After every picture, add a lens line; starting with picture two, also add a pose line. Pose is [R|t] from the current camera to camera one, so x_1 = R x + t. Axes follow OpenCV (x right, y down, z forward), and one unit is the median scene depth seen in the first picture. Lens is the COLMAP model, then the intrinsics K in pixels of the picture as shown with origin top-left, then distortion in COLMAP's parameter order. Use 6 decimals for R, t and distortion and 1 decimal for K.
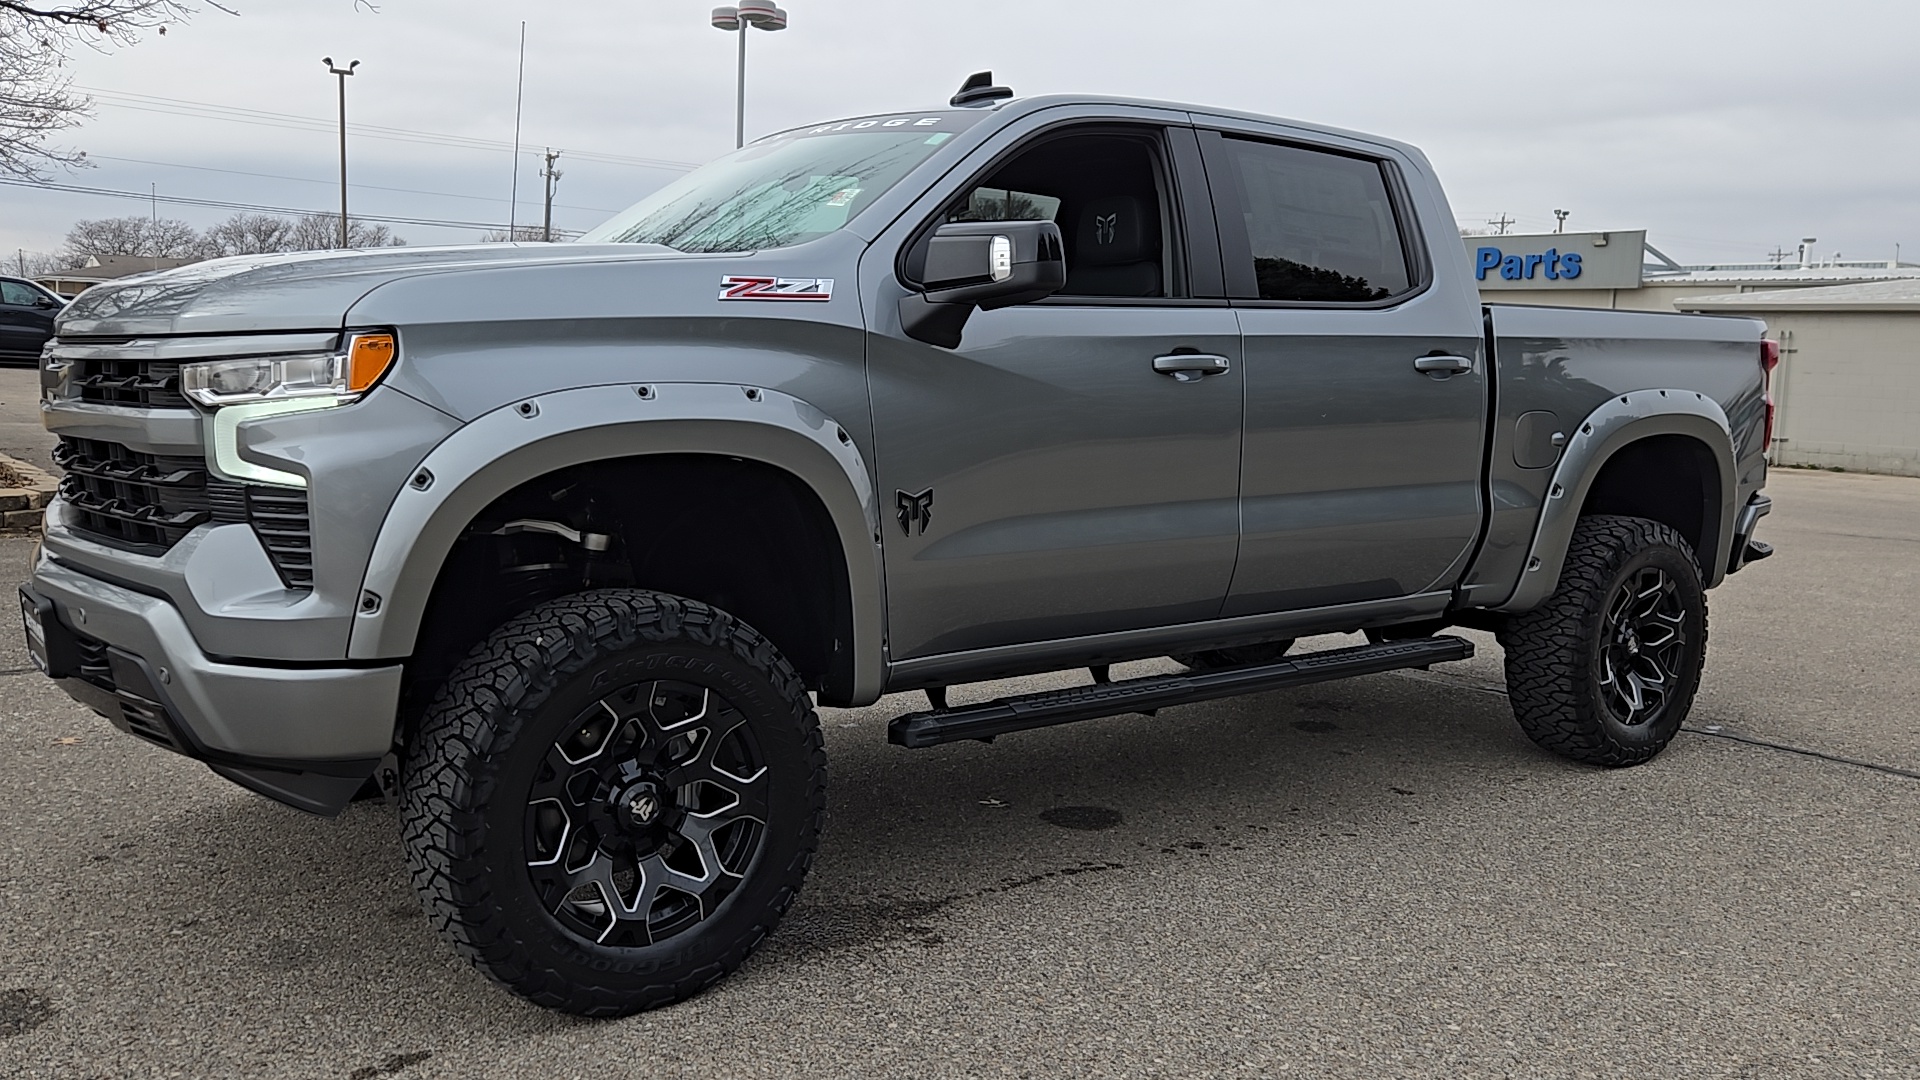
lens RADIAL K [[1606.3, 0, 959.0], [0, 1606.3, 521.5], [0, 0, 1]] dist [0.011092, 0.001678]
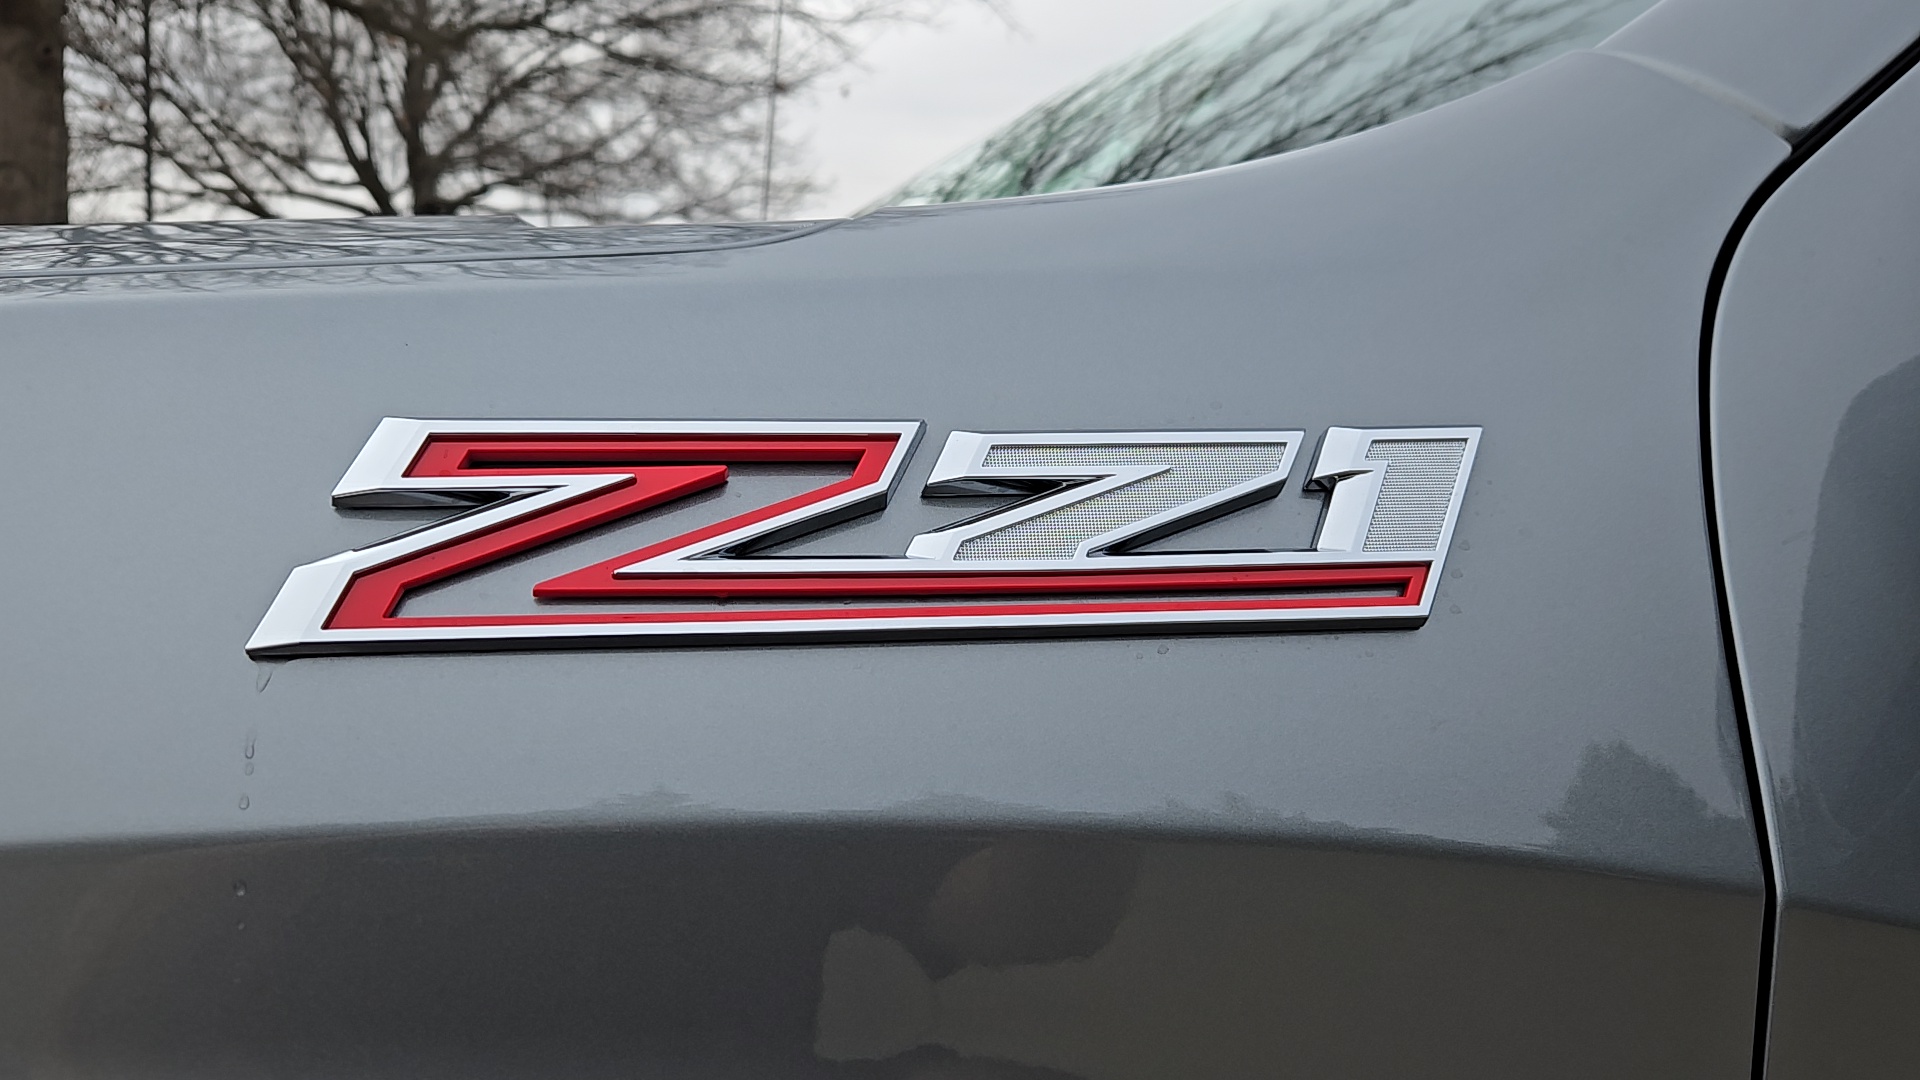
lens RADIAL K [[1606.3, 0, 959.0], [0, 1606.3, 521.5], [0, 0, 1]] dist [0.011092, 0.001678]
pose [[0.901388, 0.036698, -0.431454, -0.051377], [-0.053376, 0.998220, -0.026609, -0.114840], [0.429710, 0.047015, 0.901742, 0.730090]]
